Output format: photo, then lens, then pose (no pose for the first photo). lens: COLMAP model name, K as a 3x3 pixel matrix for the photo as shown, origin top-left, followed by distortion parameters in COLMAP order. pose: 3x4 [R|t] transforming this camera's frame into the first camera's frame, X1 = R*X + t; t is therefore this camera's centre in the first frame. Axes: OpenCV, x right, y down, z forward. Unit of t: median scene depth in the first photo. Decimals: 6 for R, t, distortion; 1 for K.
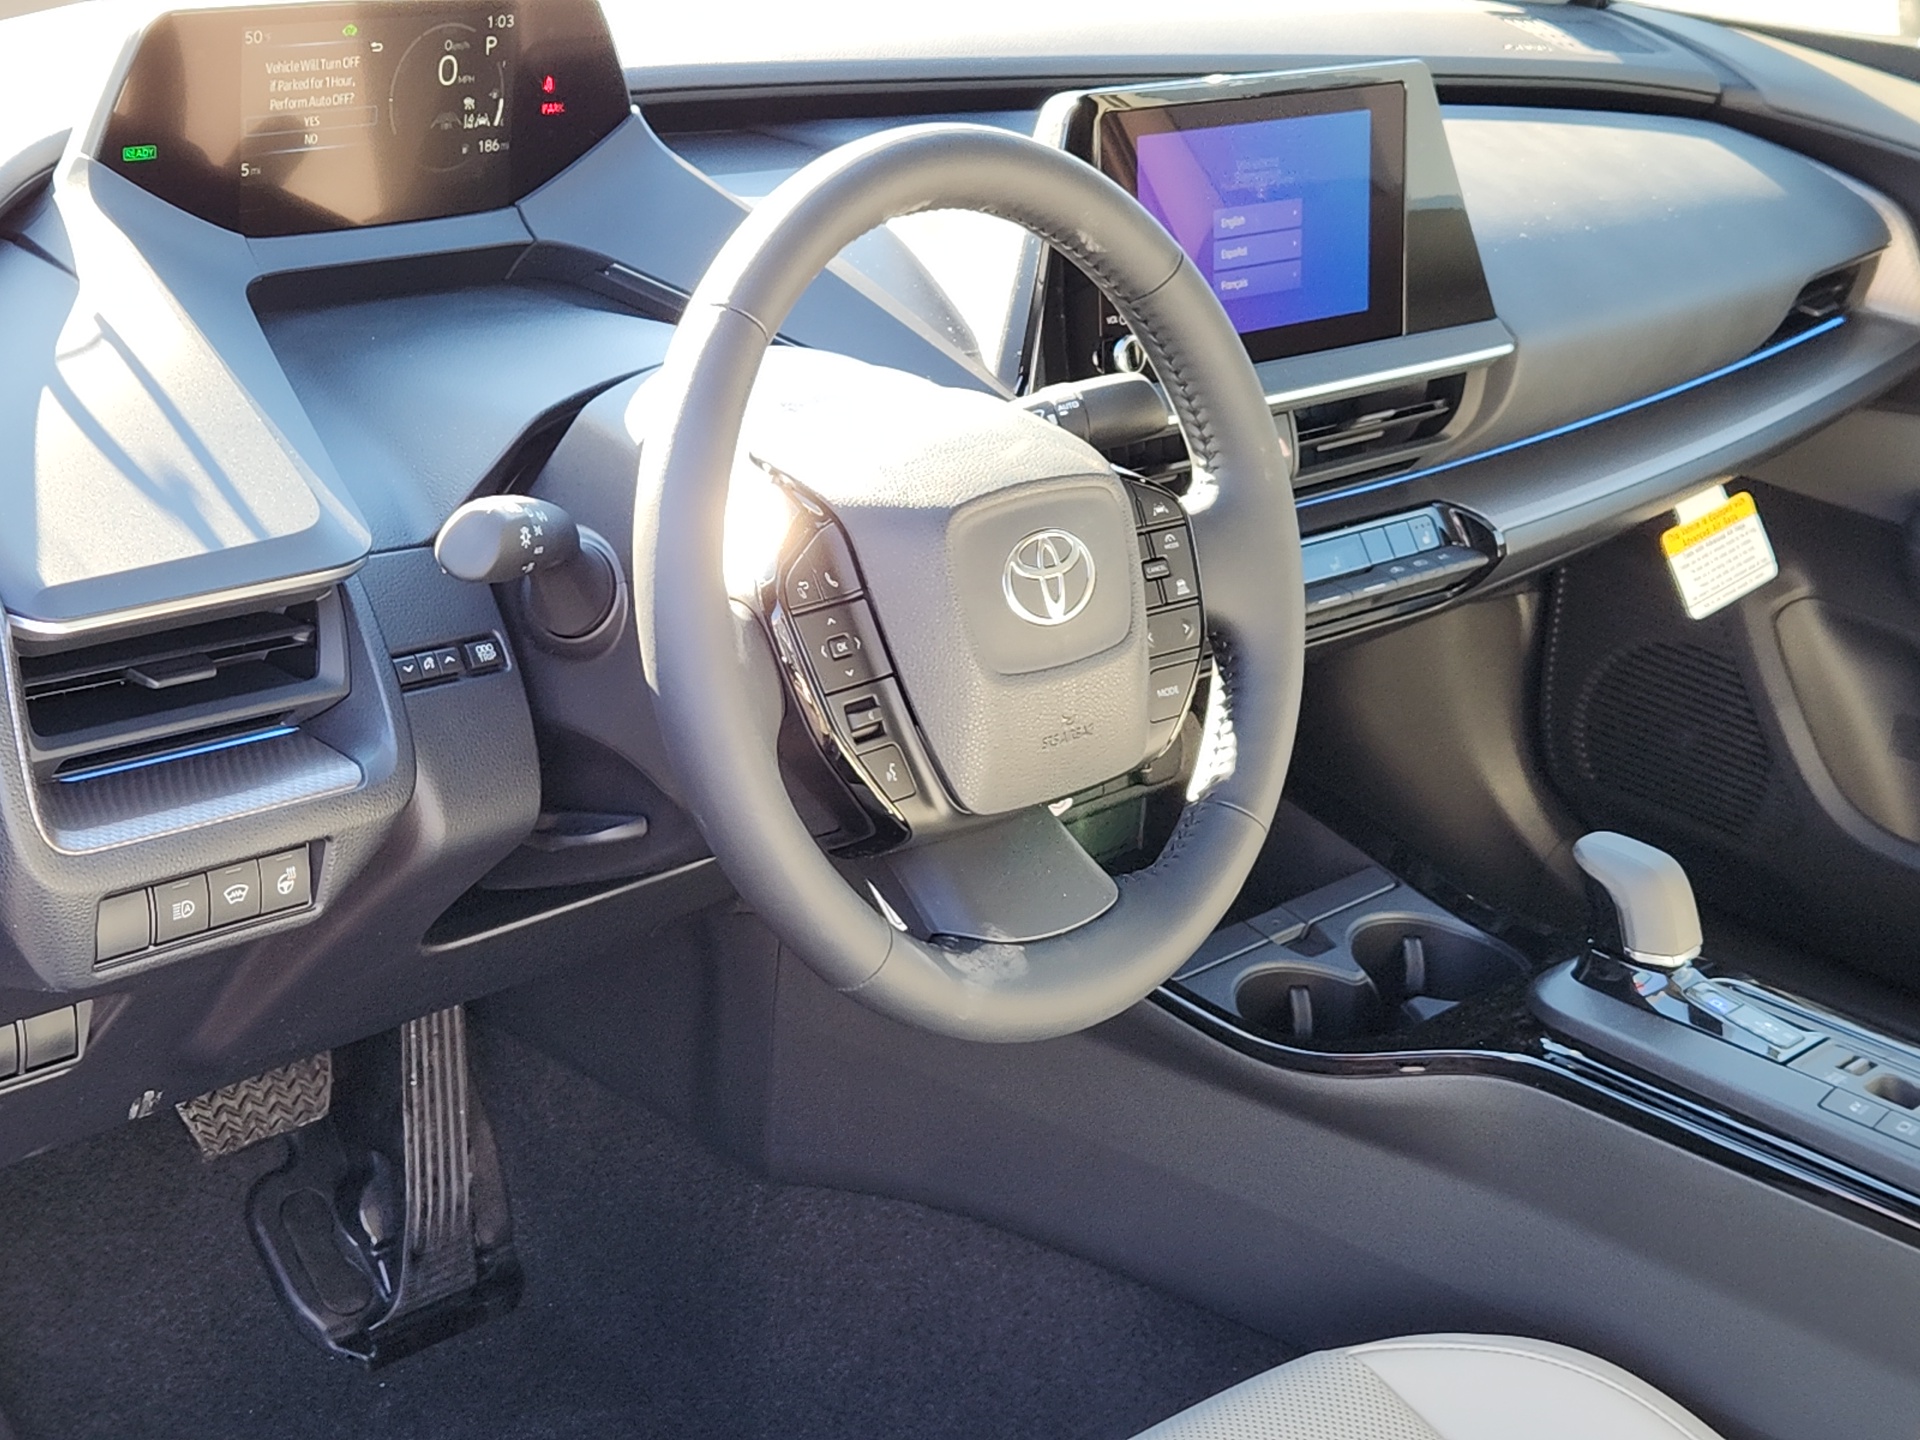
lens RADIAL K [[3285.7, 0, 960.0], [0, 3285.7, 720.0], [0, 0, 1]] dist [0.154836, -0.459063]
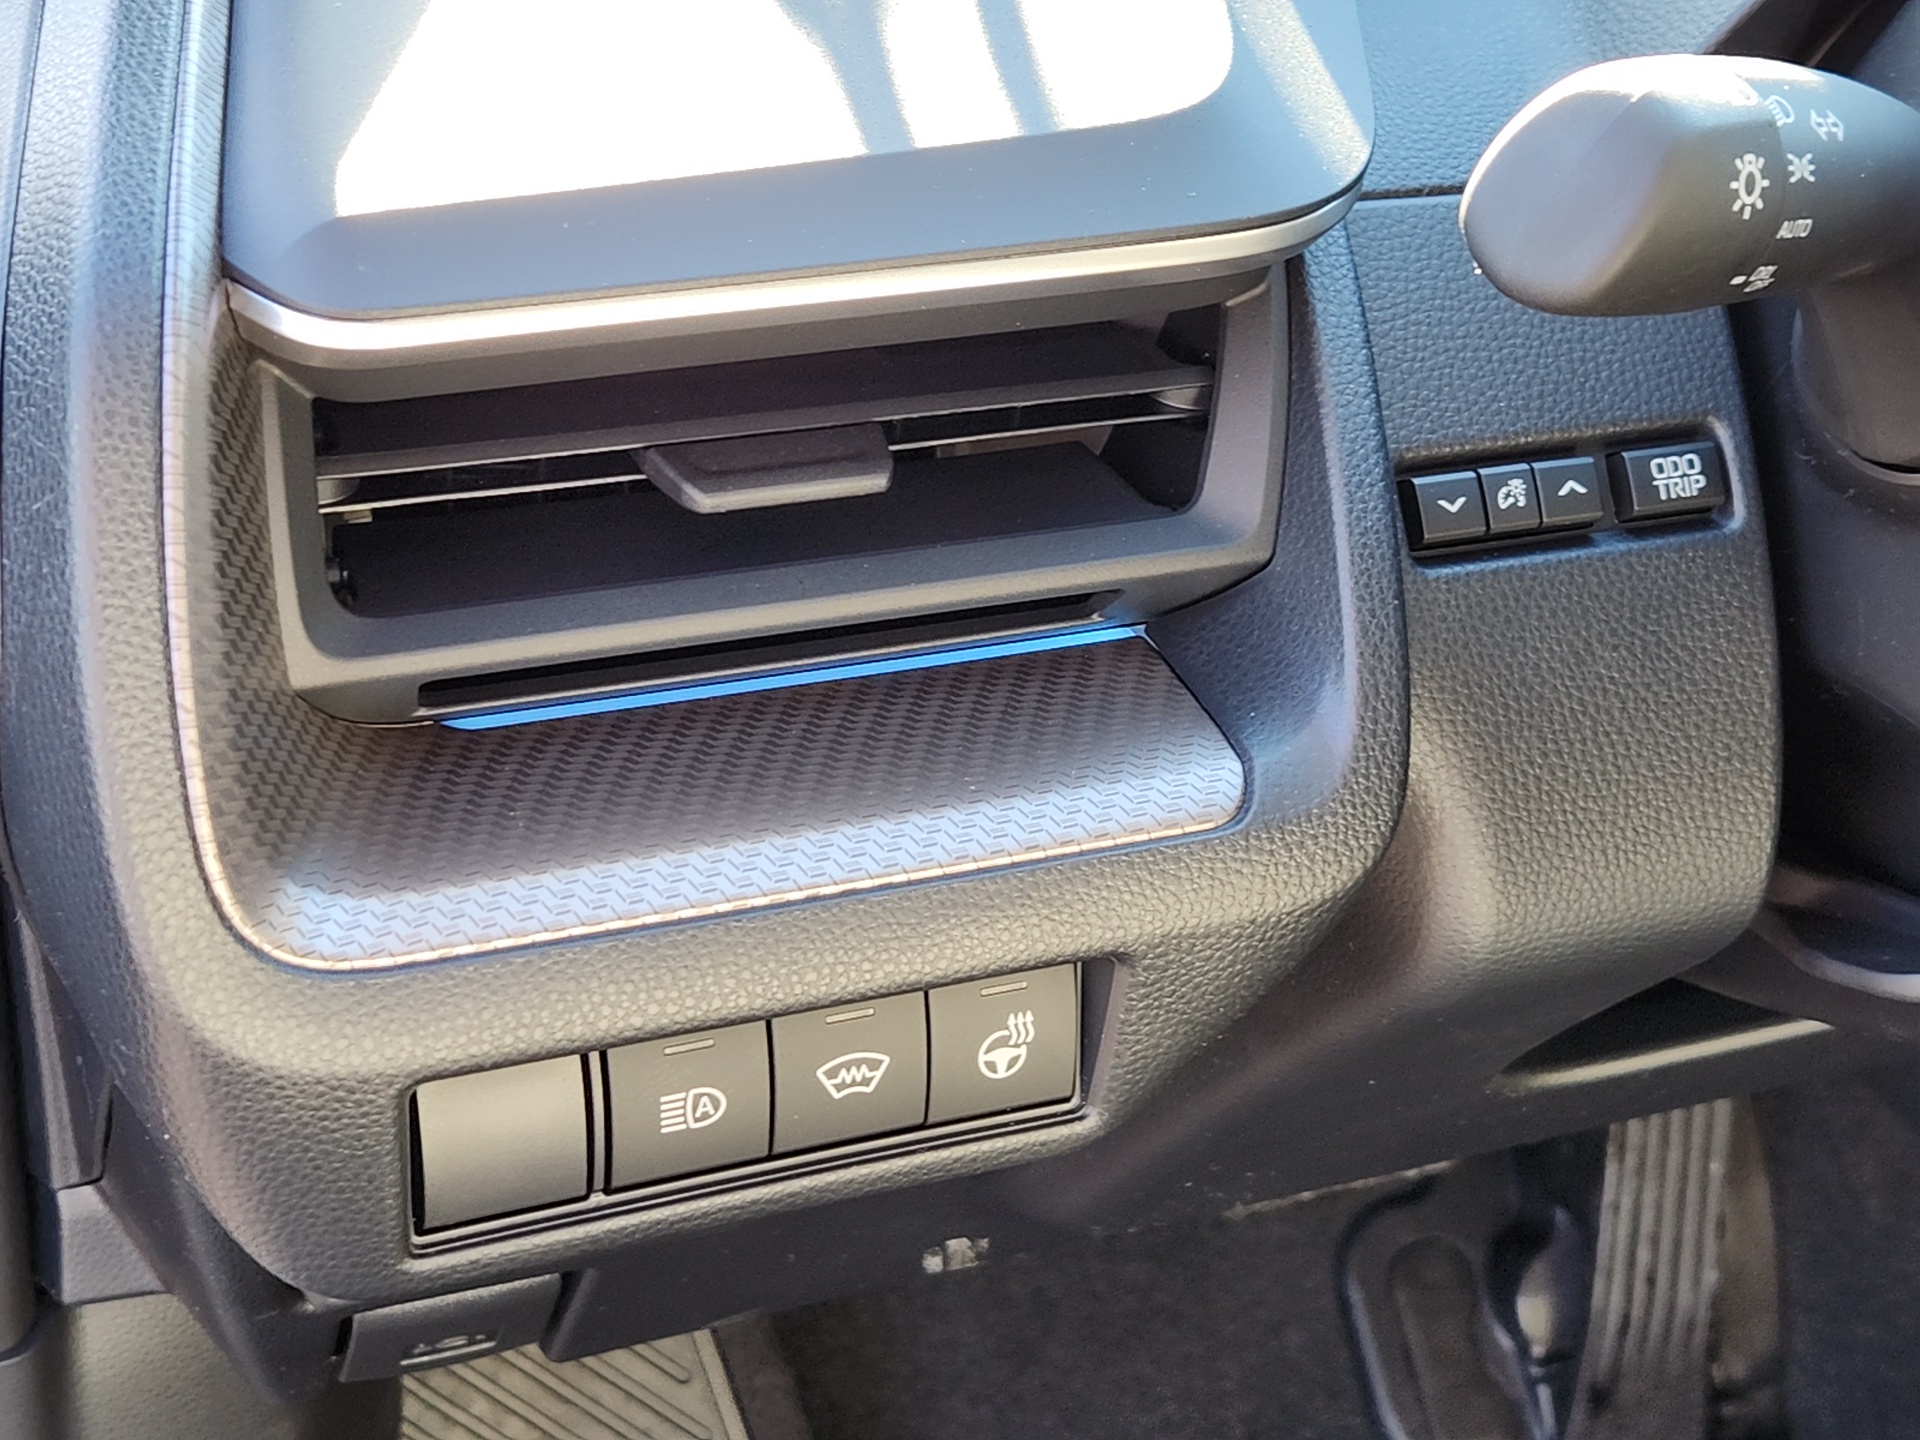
lens RADIAL K [[3285.7, 0, 960.0], [0, 3285.7, 720.0], [0, 0, 1]] dist [0.154836, -0.459063]
pose [[0.892342, 0.156723, -0.423276, -0.051265], [-0.107050, 0.984511, 0.138847, -0.037997], [0.438481, -0.078587, 0.895298, 0.625525]]
